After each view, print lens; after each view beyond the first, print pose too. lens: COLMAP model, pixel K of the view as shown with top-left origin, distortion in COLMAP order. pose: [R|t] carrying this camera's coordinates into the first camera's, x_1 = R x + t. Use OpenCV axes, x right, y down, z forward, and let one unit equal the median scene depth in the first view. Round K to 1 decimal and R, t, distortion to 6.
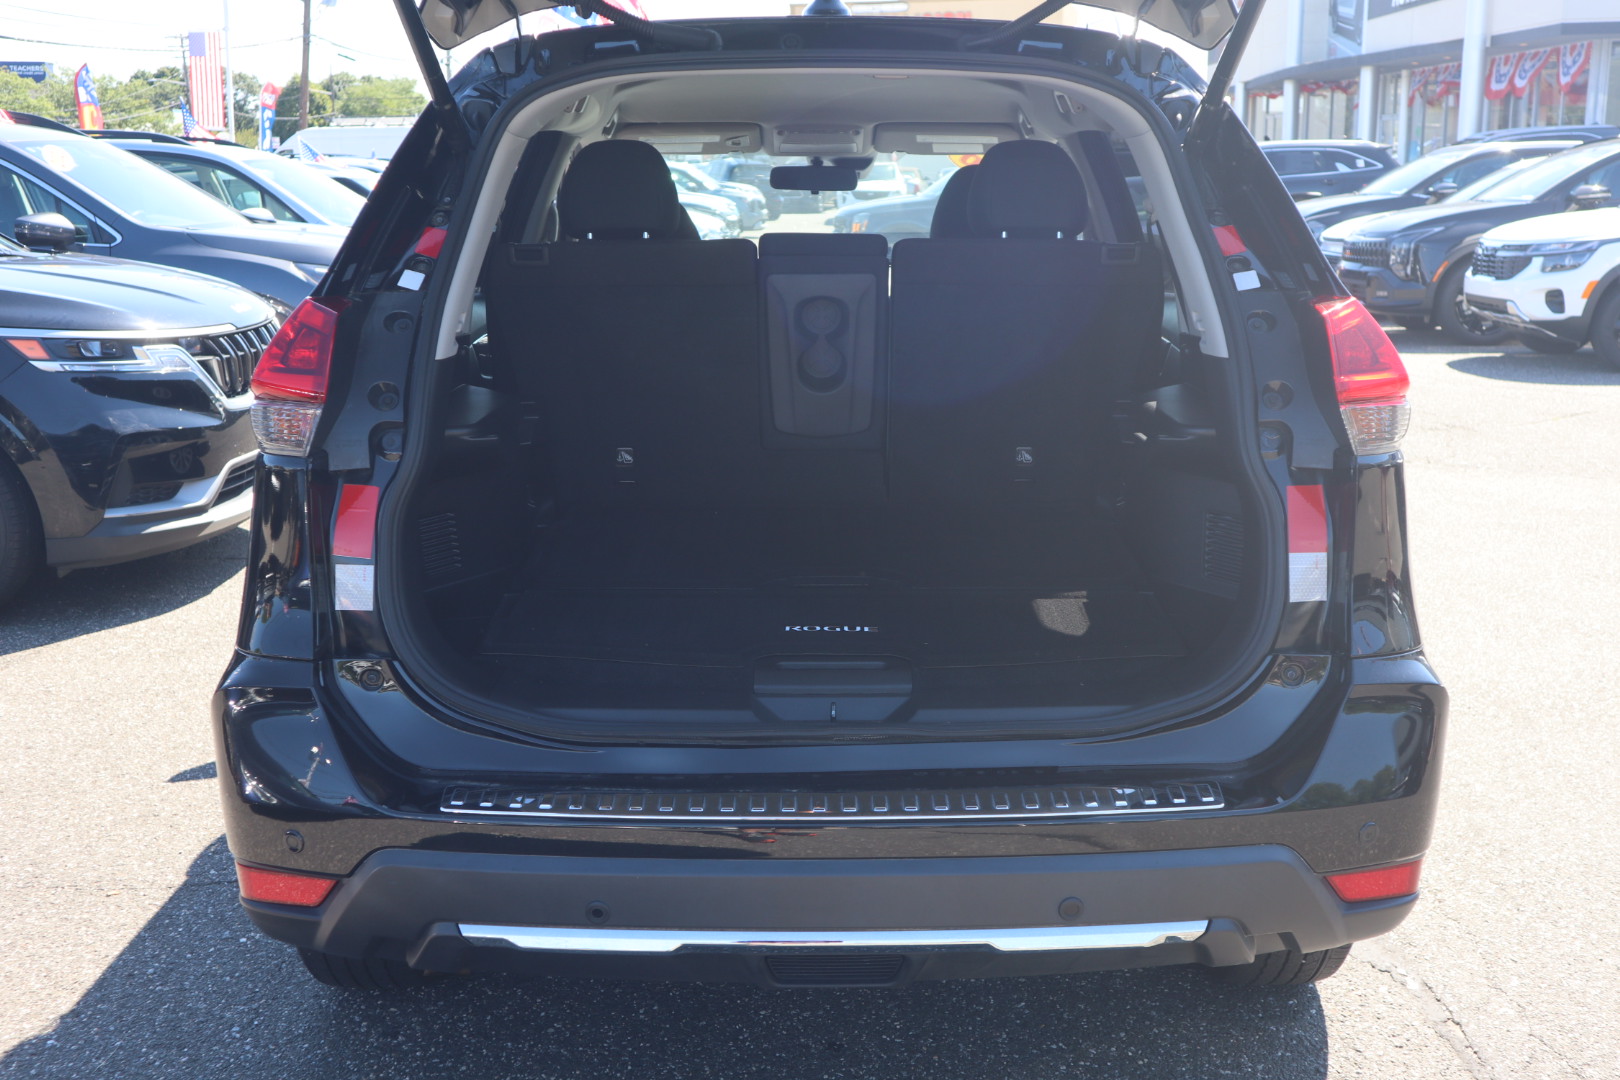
lens RADIAL K [[1808.5, 0, 831.2], [0, 1808.5, 550.1], [0, 0, 1]] dist [0.042807, 0.000000]
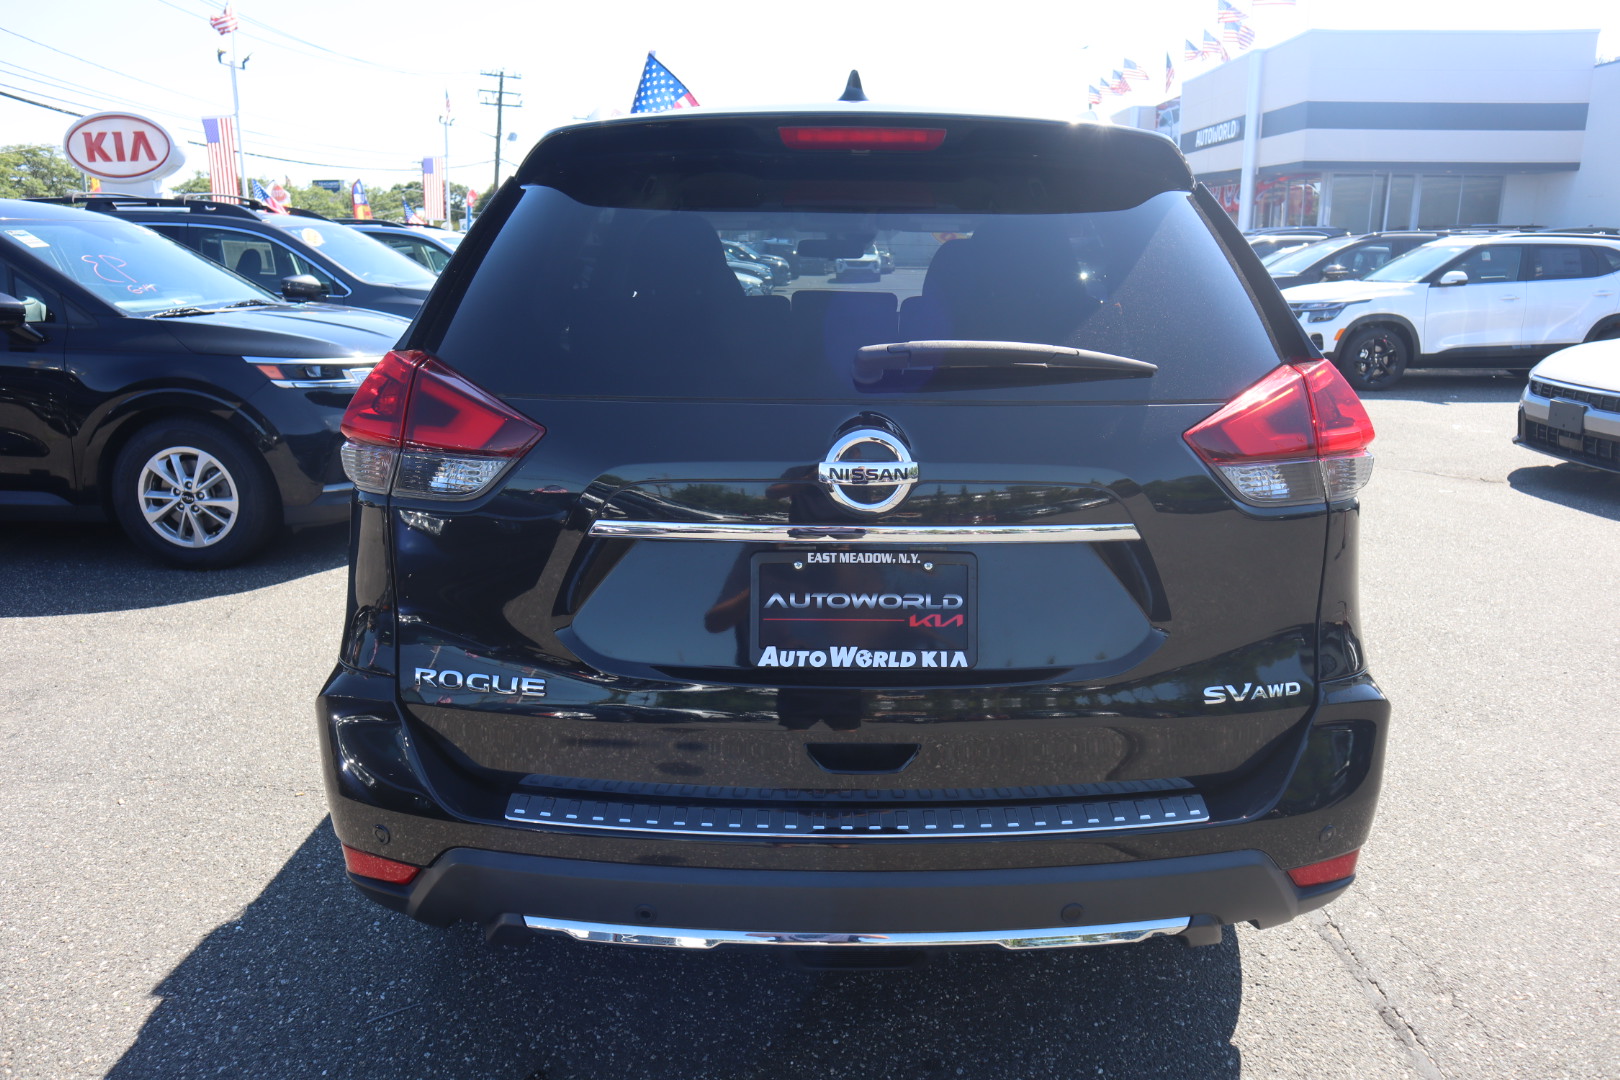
lens RADIAL K [[1148.9, 0, 823.3], [0, 1148.9, 535.3], [0, 0, 1]] dist [-0.112706, 0.072681]
pose [[0.999943, 0.009711, -0.004416, -0.011405], [-0.009515, 0.999058, 0.042338, -0.035664], [0.004823, -0.042293, 0.999094, 0.187790]]
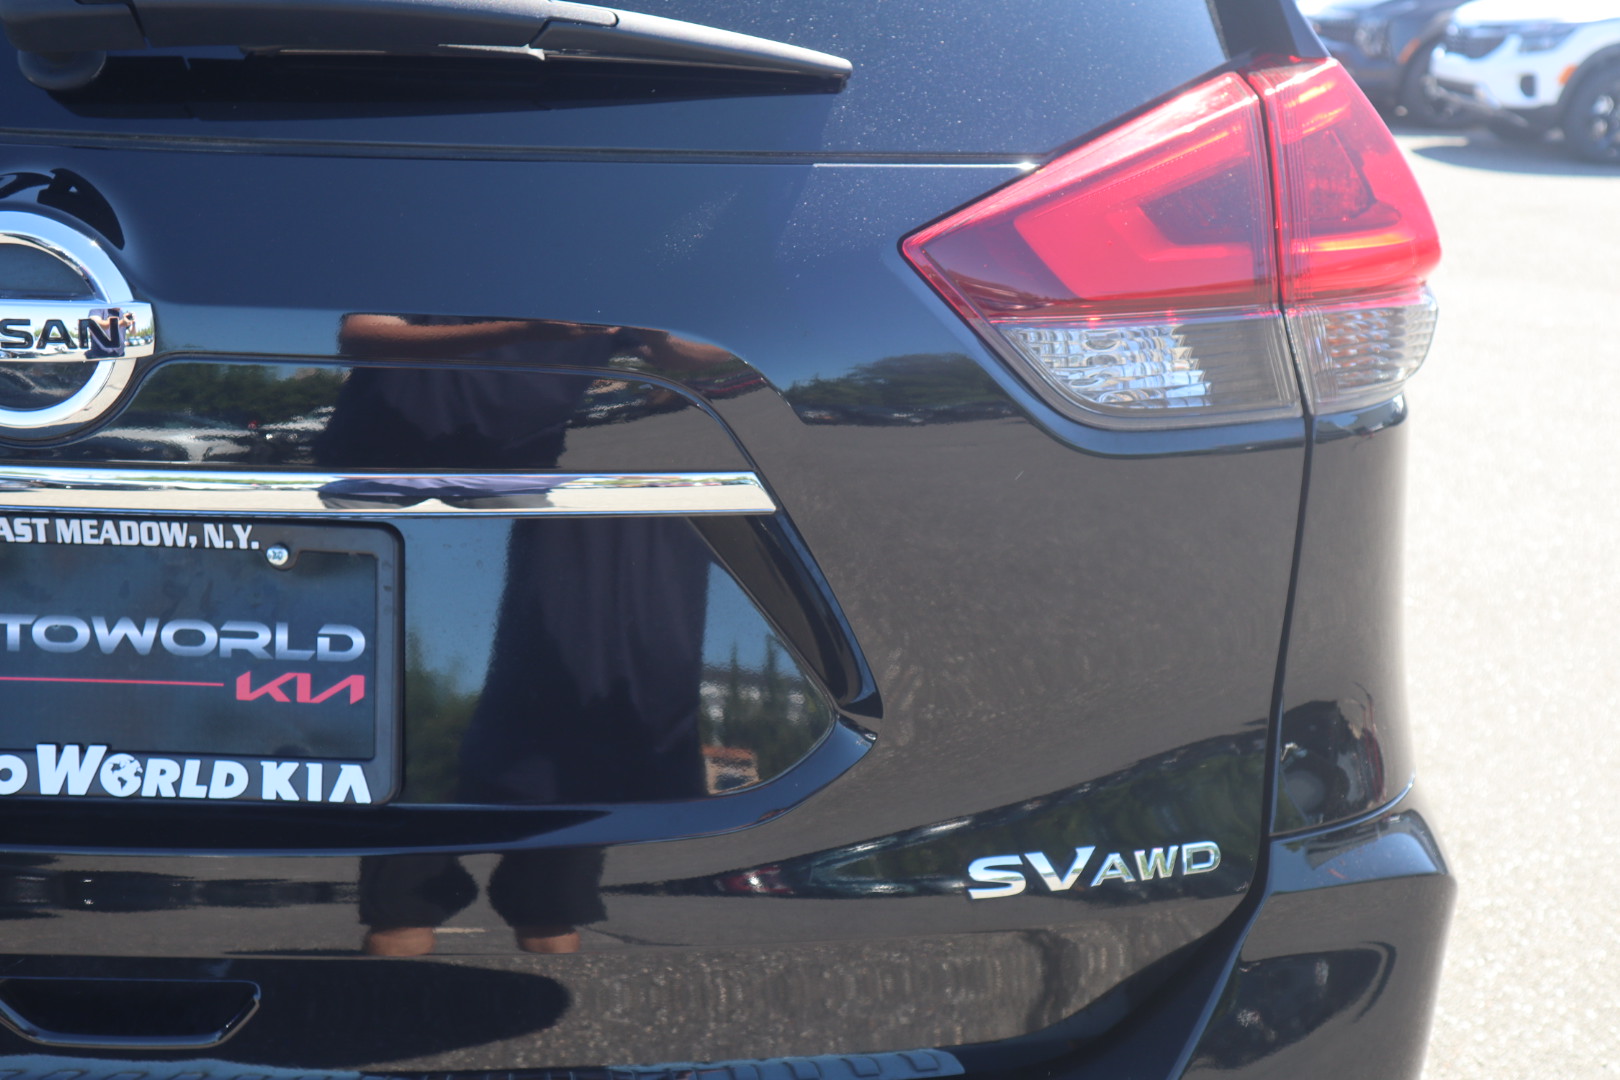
lens RADIAL K [[1615.9, 0, 809.7], [0, 1615.9, 523.5], [0, 0, 1]] dist [0.008268, 0.000000]
pose [[0.999354, 0.035456, -0.005909, 0.102097], [-0.034271, 0.989433, 0.140881, -0.048142], [0.010842, -0.140587, 0.990009, 0.363772]]
